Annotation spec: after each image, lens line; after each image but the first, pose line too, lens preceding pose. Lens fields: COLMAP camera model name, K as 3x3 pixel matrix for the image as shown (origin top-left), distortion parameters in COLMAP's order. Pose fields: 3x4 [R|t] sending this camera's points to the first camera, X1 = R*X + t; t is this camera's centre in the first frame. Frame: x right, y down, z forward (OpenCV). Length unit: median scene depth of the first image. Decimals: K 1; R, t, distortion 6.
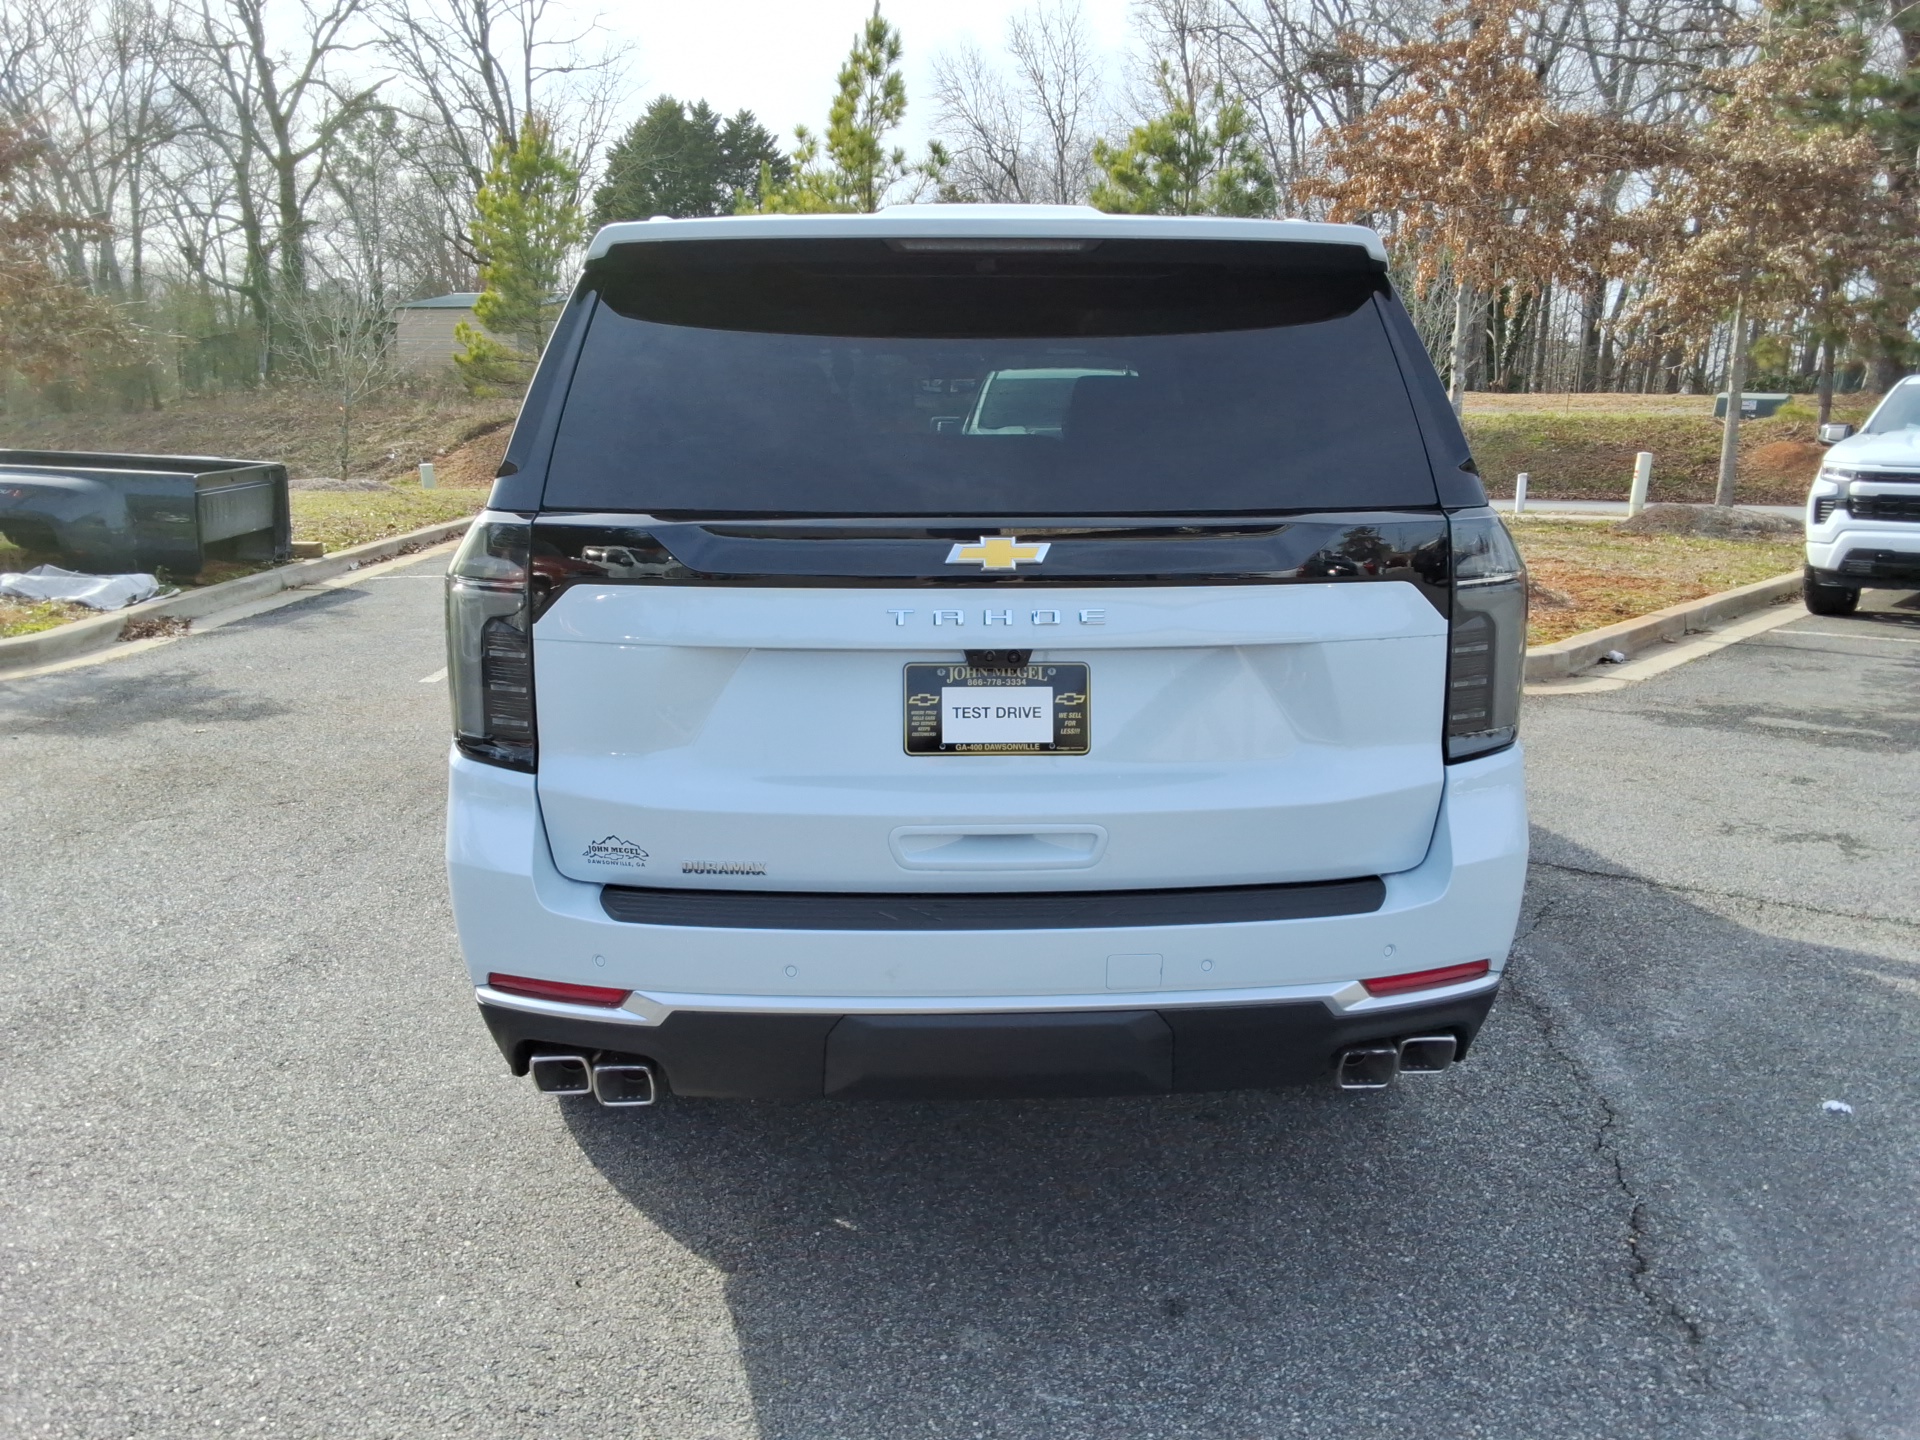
lens RADIAL K [[1545.9, 0, 984.0], [0, 1545.9, 714.4], [0, 0, 1]] dist [0.097339, -0.151151]
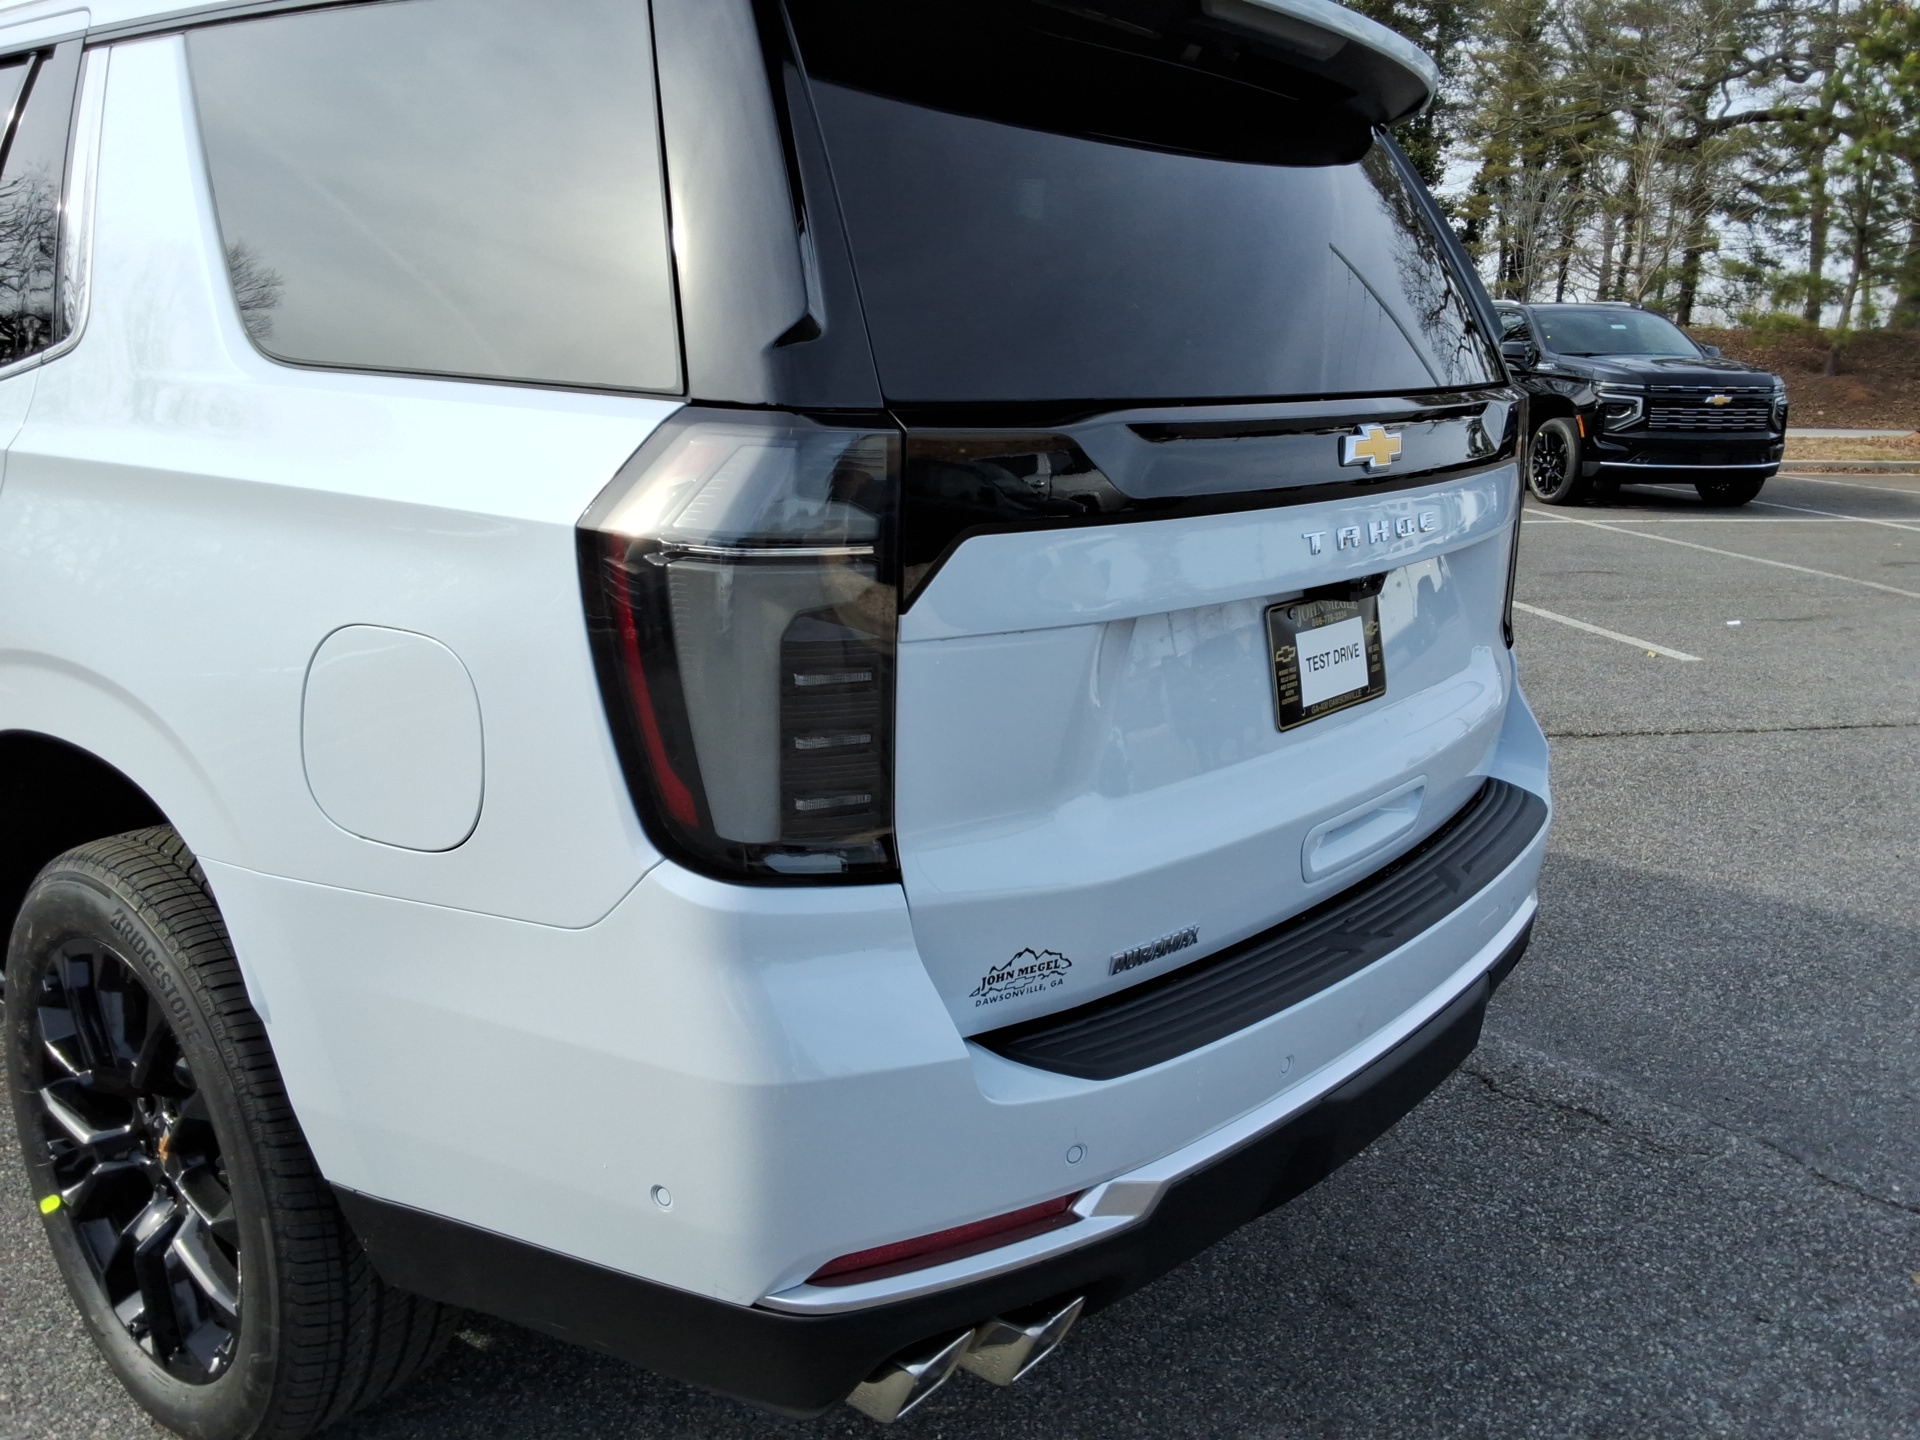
lens RADIAL K [[1545.9, 0, 976.6], [0, 1545.9, 717.7], [0, 0, 1]] dist [0.097339, -0.151151]
pose [[0.658143, -0.167071, 0.734122, -0.156314], [0.120831, 0.985868, 0.116038, -0.018988], [-0.743134, 0.012336, 0.669029, 0.141263]]
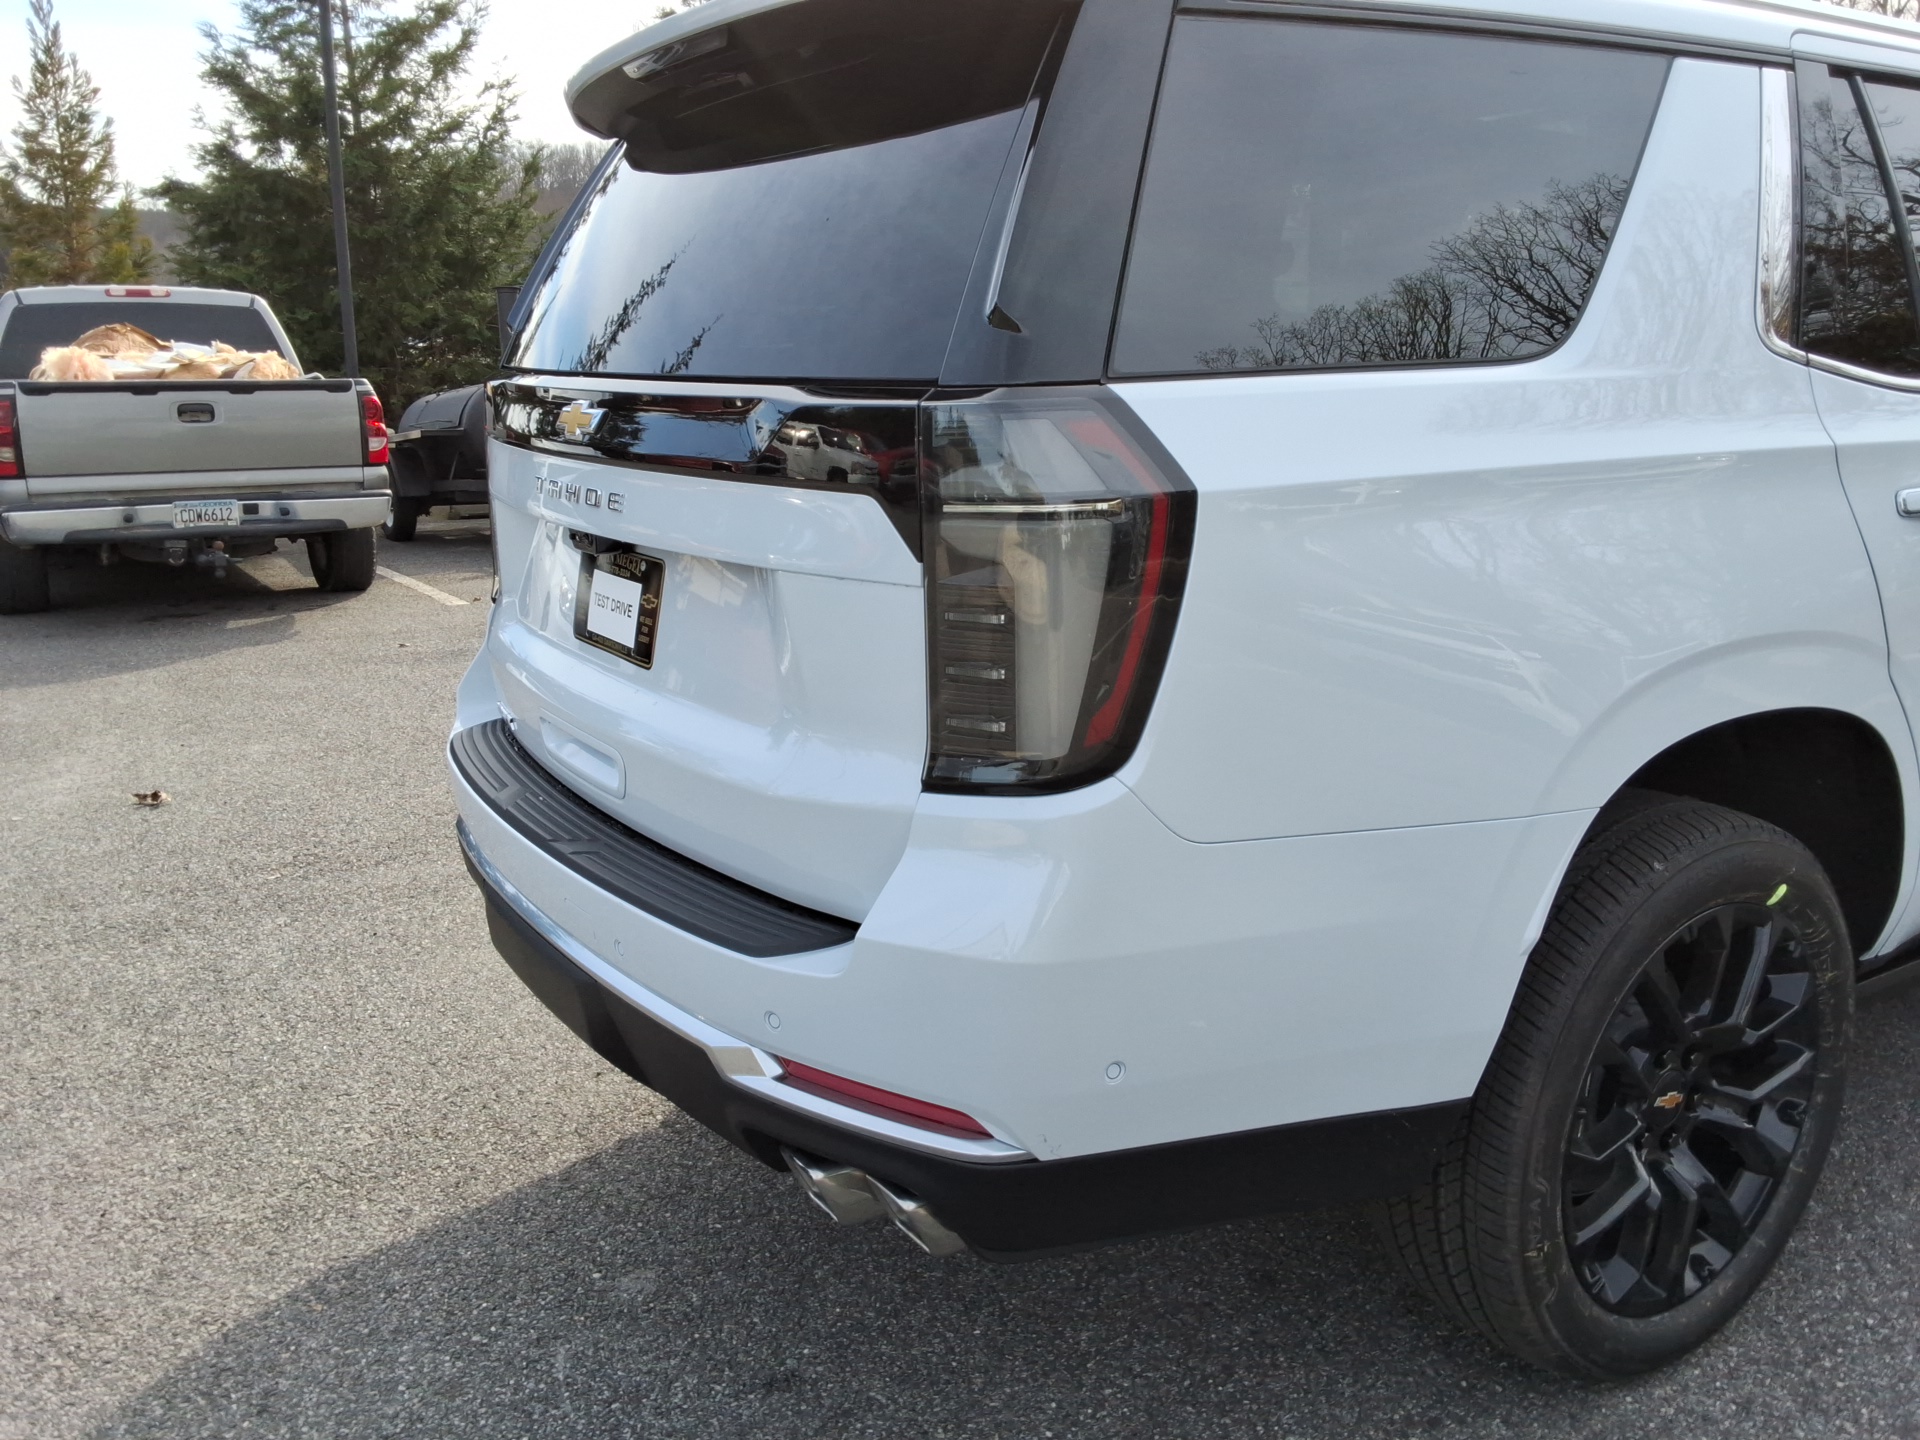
lens RADIAL K [[1545.9, 0, 975.9], [0, 1545.9, 704.0], [0, 0, 1]] dist [0.097339, -0.151151]
pose [[0.520123, 0.187804, -0.833187, 0.199334], [-0.151629, 0.980333, 0.126316, -0.020553], [0.840524, 0.060635, 0.538371, 0.160525]]
